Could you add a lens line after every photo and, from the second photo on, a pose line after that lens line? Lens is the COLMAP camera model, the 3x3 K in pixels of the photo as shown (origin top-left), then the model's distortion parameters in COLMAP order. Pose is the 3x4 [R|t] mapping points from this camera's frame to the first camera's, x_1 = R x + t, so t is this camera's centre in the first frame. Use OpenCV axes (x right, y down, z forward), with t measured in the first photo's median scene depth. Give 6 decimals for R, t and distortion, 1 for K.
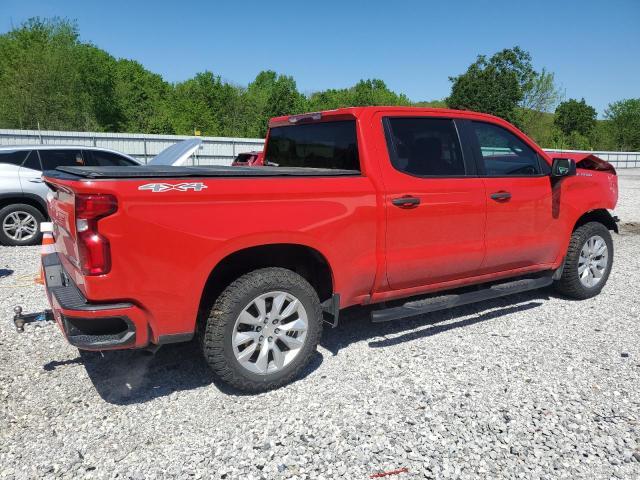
lens RADIAL K [[501.6, 0, 304.9], [0, 501.6, 239.8], [0, 0, 1]] dist [0.012889, 0.001783]
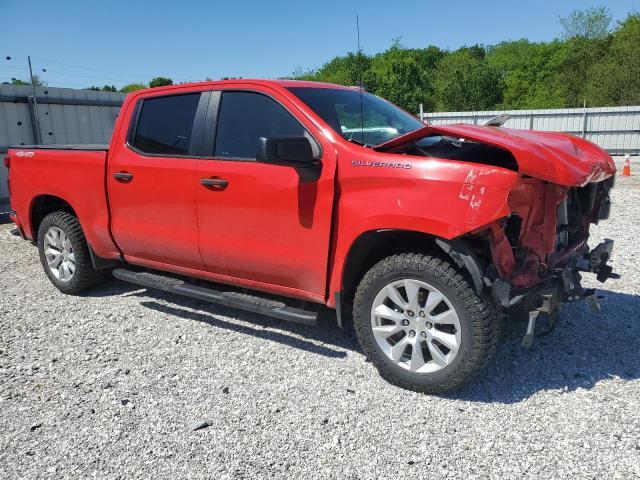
lens RADIAL K [[501.6, 0, 304.9], [0, 501.6, 239.8], [0, 0, 1]] dist [0.012889, 0.001783]
pose [[0.383754, 0.169774, -0.907695, 0.734406], [-0.131086, 0.983015, 0.128442, -0.072370], [0.914084, 0.069696, 0.399491, 0.490215]]
